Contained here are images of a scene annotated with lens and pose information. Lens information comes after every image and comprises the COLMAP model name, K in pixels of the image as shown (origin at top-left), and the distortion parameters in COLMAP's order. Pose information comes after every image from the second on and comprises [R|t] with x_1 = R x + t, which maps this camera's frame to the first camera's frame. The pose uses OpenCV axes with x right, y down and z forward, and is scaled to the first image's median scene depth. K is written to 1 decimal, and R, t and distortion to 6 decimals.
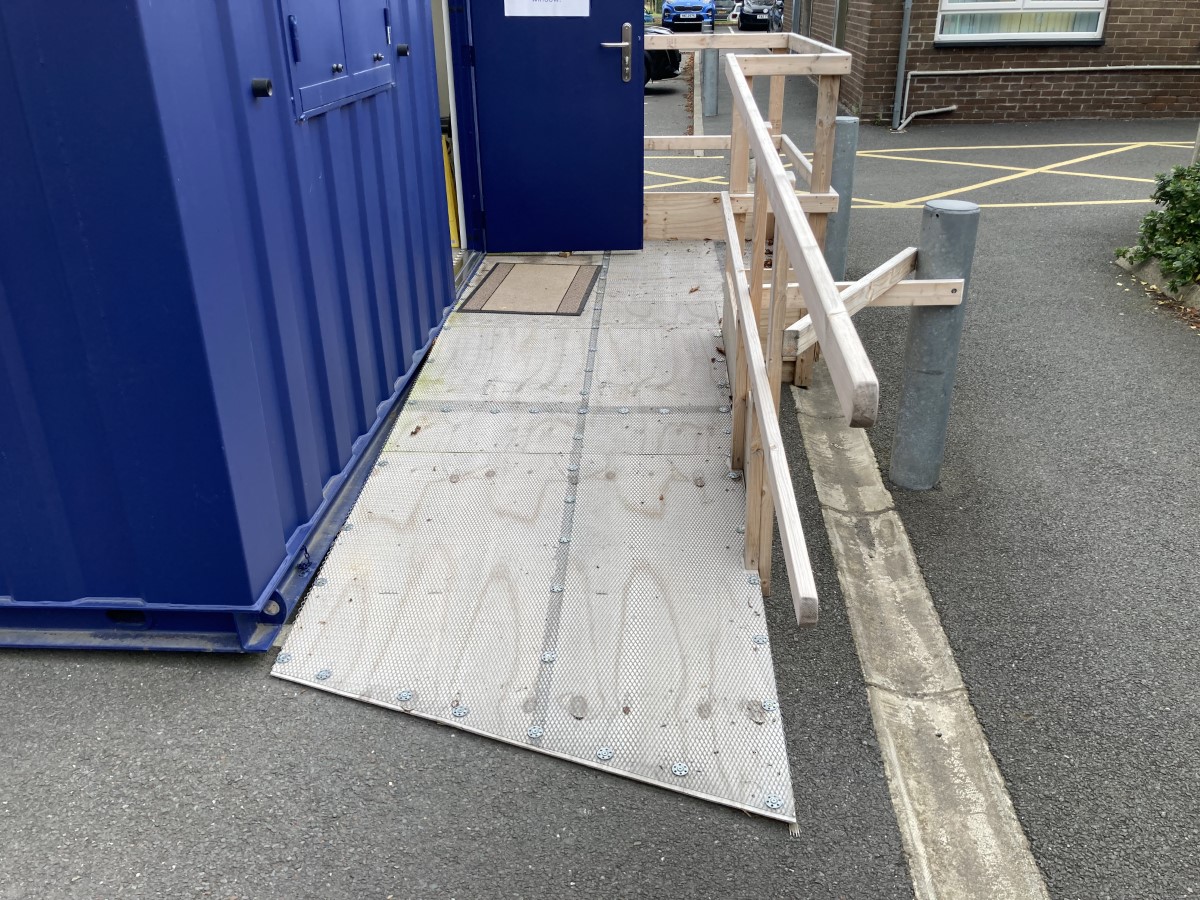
lens RADIAL K [[993.5, 0, 603.4], [0, 993.5, 448.7], [0, 0, 1]] dist [0.024318, -0.027255]
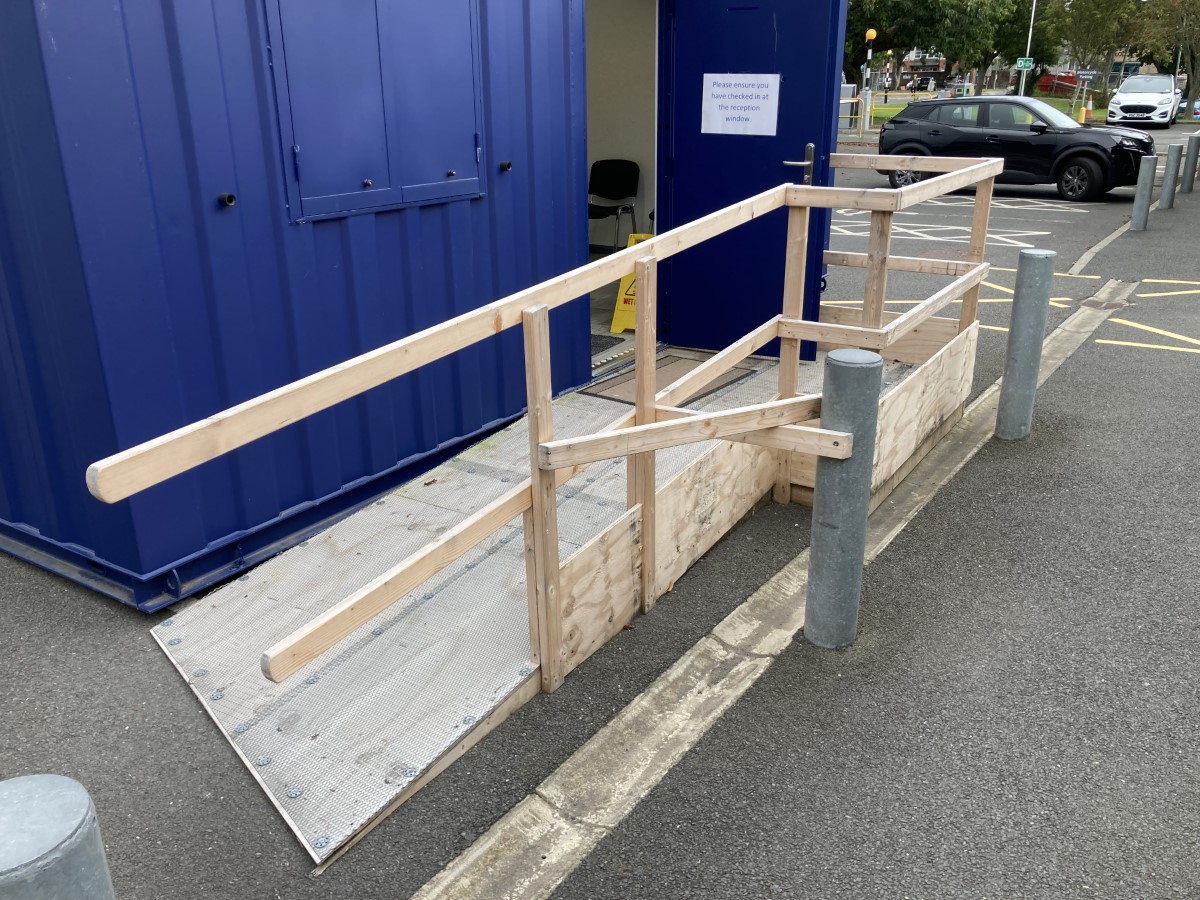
lens RADIAL K [[993.5, 0, 600.7], [0, 993.5, 452.1], [0, 0, 1]] dist [0.024318, -0.027255]
pose [[0.870024, 0.179283, -0.459256, 0.586533], [-0.212256, 0.976995, -0.020706, -0.081732], [0.444978, 0.115494, 0.888063, 0.053506]]
